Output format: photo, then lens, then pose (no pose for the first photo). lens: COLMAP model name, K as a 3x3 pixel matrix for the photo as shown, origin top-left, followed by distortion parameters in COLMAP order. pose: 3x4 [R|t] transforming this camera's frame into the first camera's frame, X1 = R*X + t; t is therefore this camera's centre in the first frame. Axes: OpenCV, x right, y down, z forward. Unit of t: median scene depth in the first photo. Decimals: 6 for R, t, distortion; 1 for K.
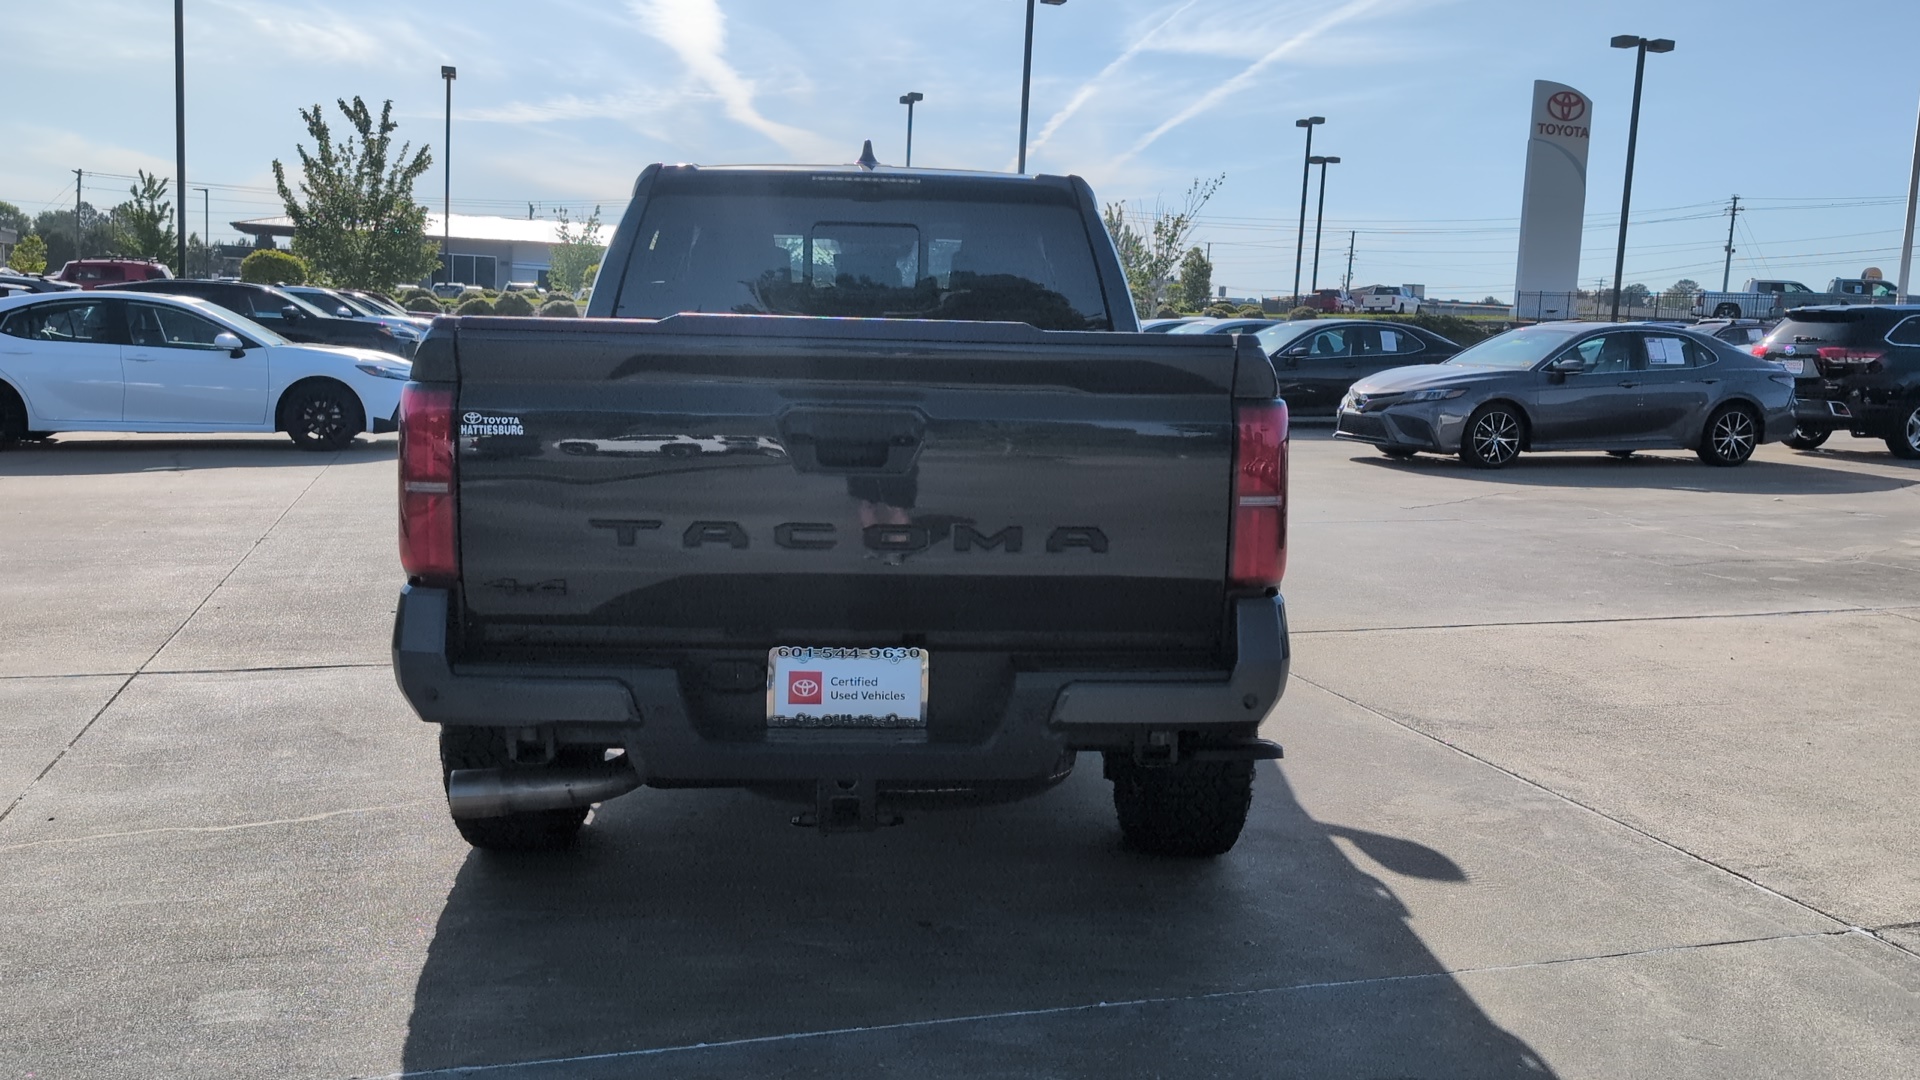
lens RADIAL K [[1616.7, 0, 957.0], [0, 1616.7, 531.2], [0, 0, 1]] dist [0.009694, -0.004885]
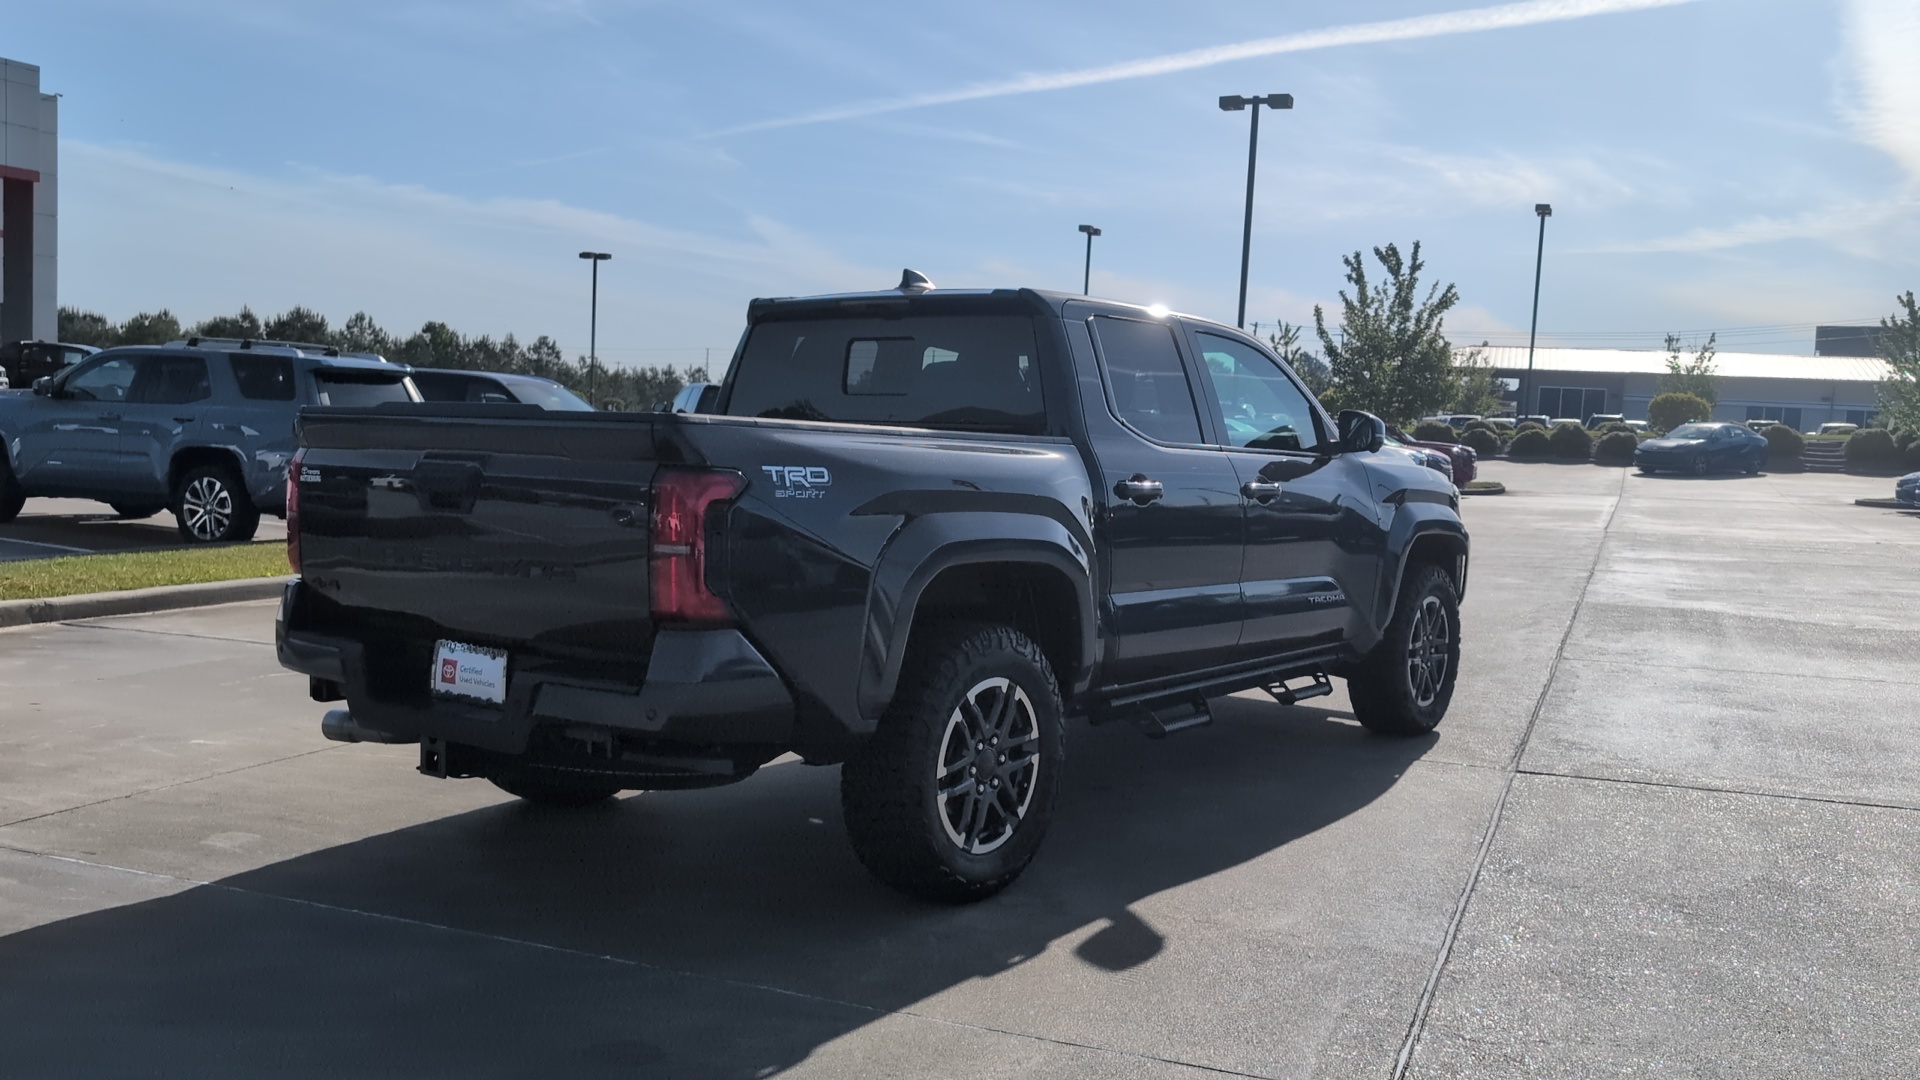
lens RADIAL K [[1616.7, 0, 946.2], [0, 1616.7, 542.7], [0, 0, 1]] dist [0.009694, -0.004885]
pose [[0.767738, 0.038863, -0.639585, 0.212682], [-0.087294, 0.995196, -0.044314, 0.002197], [0.634790, 0.089853, 0.767442, 0.037894]]
